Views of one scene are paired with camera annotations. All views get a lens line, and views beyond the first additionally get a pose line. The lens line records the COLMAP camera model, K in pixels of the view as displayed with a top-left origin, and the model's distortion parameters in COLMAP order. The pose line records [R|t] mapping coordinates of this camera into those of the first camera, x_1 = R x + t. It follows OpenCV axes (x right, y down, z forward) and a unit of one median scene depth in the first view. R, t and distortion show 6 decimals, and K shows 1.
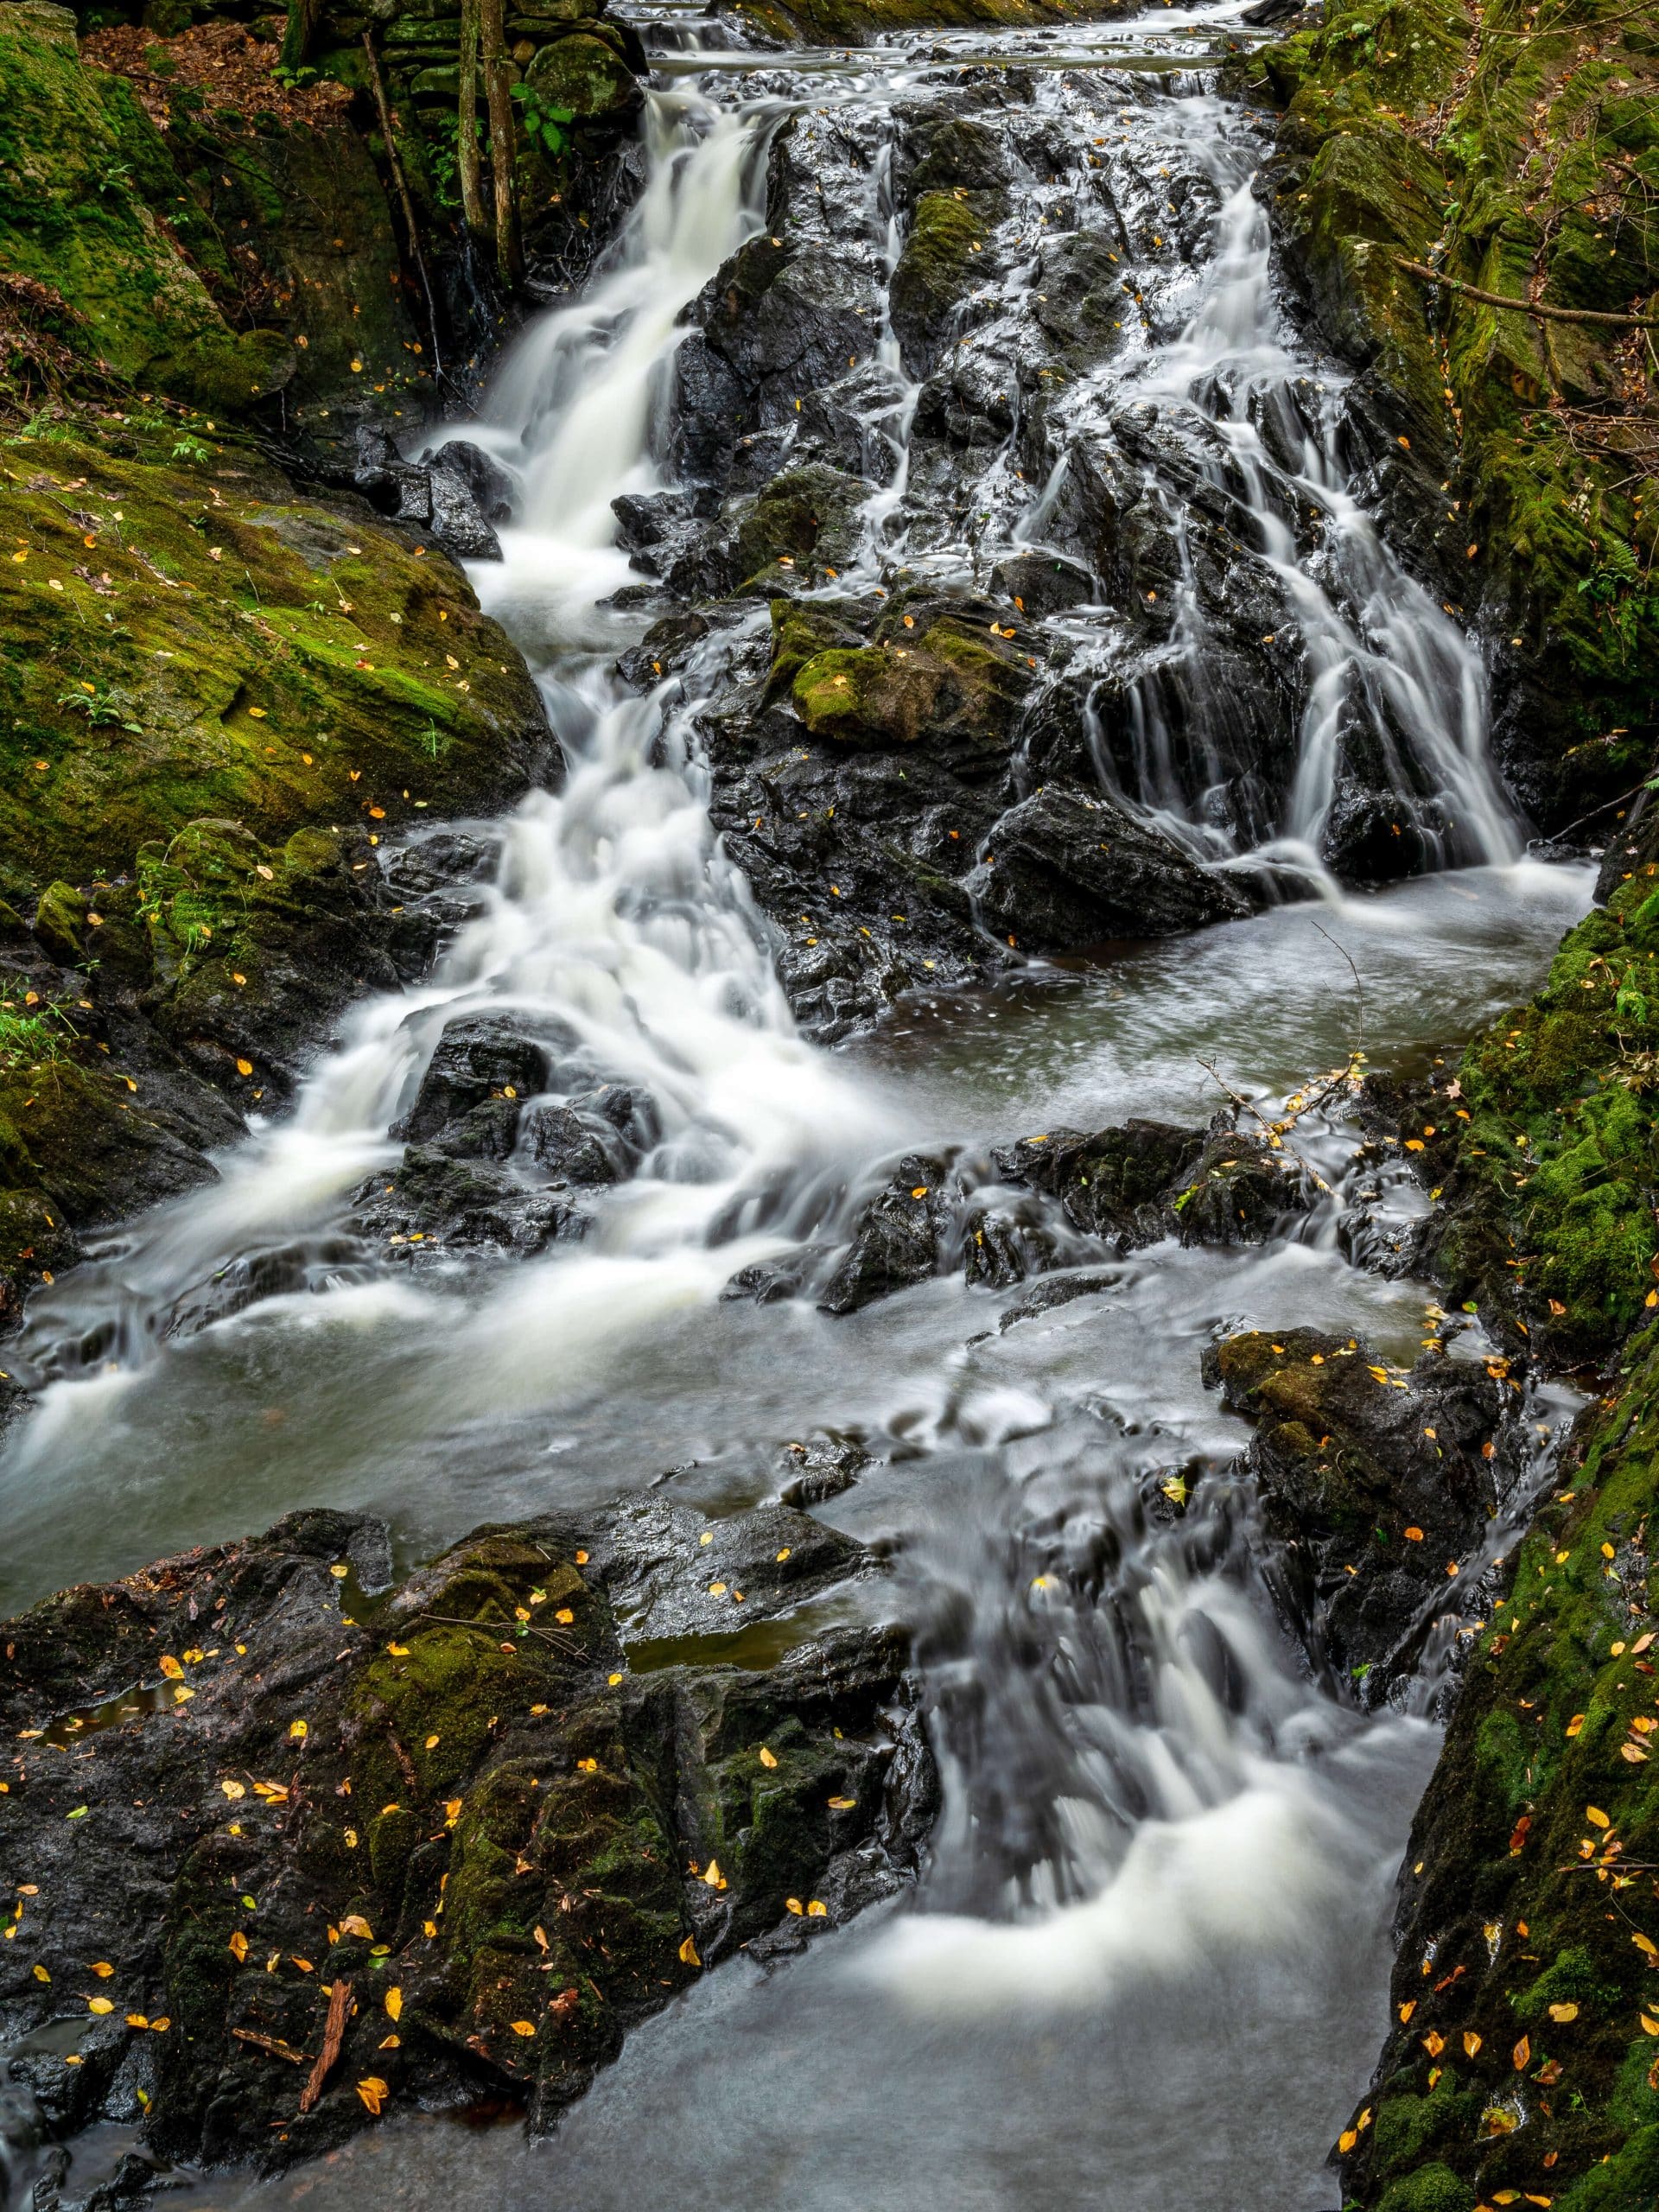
lens RADIAL K [[2358.7, 0, 828.7], [0, 2358.7, 1105.5], [0, 0, 1]] dist [-0.000520, 0.000000]
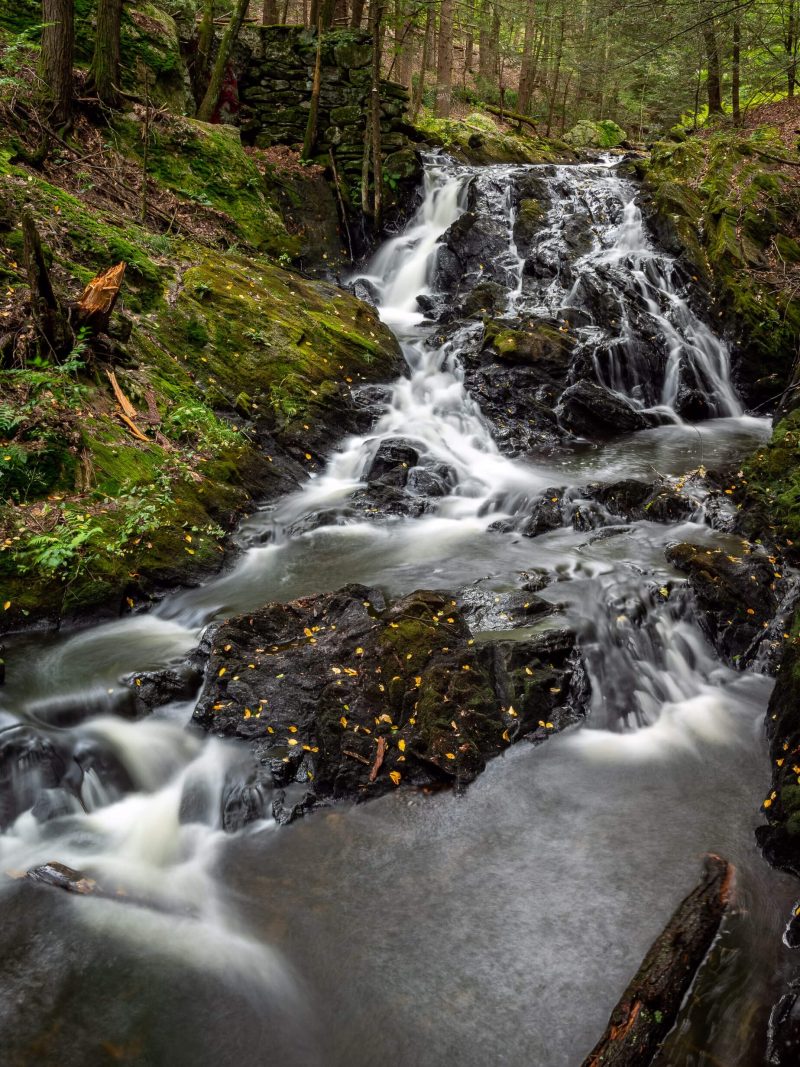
lens RADIAL K [[804.2, 0, 400.7], [0, 804.2, 534.1], [0, 0, 1]] dist [-0.004108, -0.005139]
pose [[0.999675, 0.022459, -0.012040, -0.124674], [-0.023329, 0.996694, -0.077828, 0.148447], [0.010252, 0.078084, 0.996894, 0.055020]]
